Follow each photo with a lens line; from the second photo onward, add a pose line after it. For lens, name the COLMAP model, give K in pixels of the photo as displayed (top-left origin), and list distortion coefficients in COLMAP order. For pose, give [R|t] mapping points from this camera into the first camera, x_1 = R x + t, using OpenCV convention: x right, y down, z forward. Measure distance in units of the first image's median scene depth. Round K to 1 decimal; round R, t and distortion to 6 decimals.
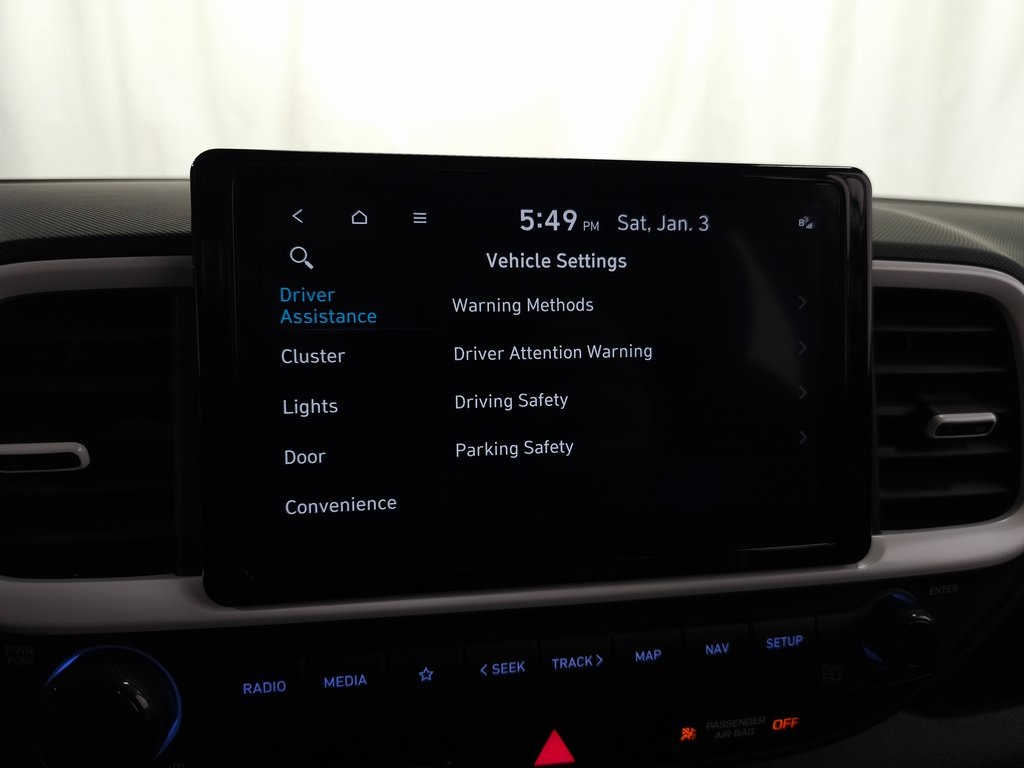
lens RADIAL K [[738.9, 0, 508.7], [0, 738.9, 385.8], [0, 0, 1]] dist [0.005674, -0.033784]
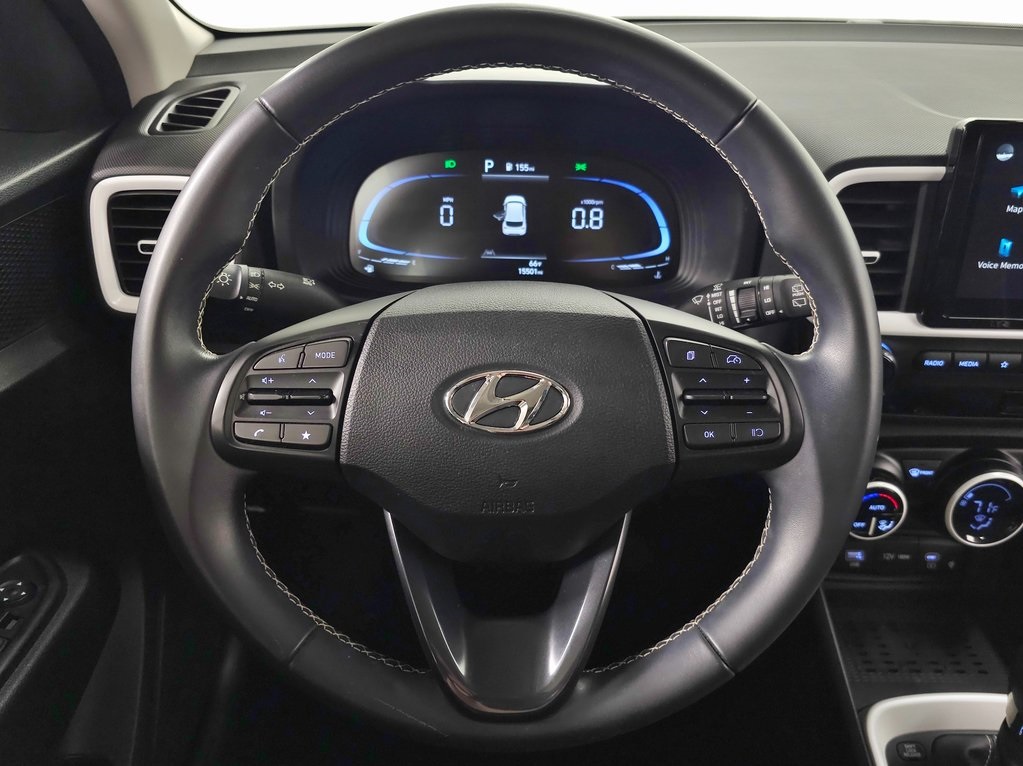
lens RADIAL K [[784.6, 0, 507.3], [0, 784.6, 371.5], [0, 0, 1]] dist [-0.002560, 0.009860]
pose [[0.985870, 0.092038, -0.139964, -1.189330], [-0.042267, 0.945176, 0.323815, -0.275271], [0.162094, -0.313323, 0.935711, -1.381479]]
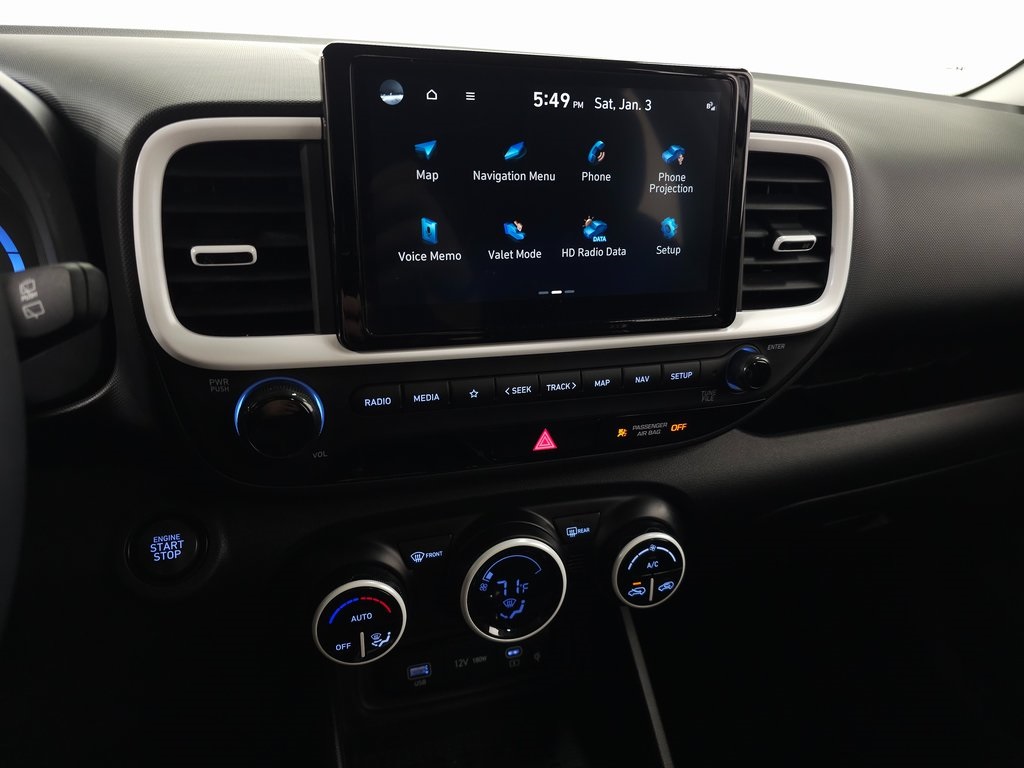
lens RADIAL K [[709.7, 0, 509.9], [0, 709.7, 388.0], [0, 0, 1]] dist [0.065528, -0.120662]
pose [[0.988209, -0.025520, 0.150971, -0.254988], [-0.005687, 0.979213, 0.202755, 0.055369], [-0.153007, -0.201223, 0.967522, -0.504153]]
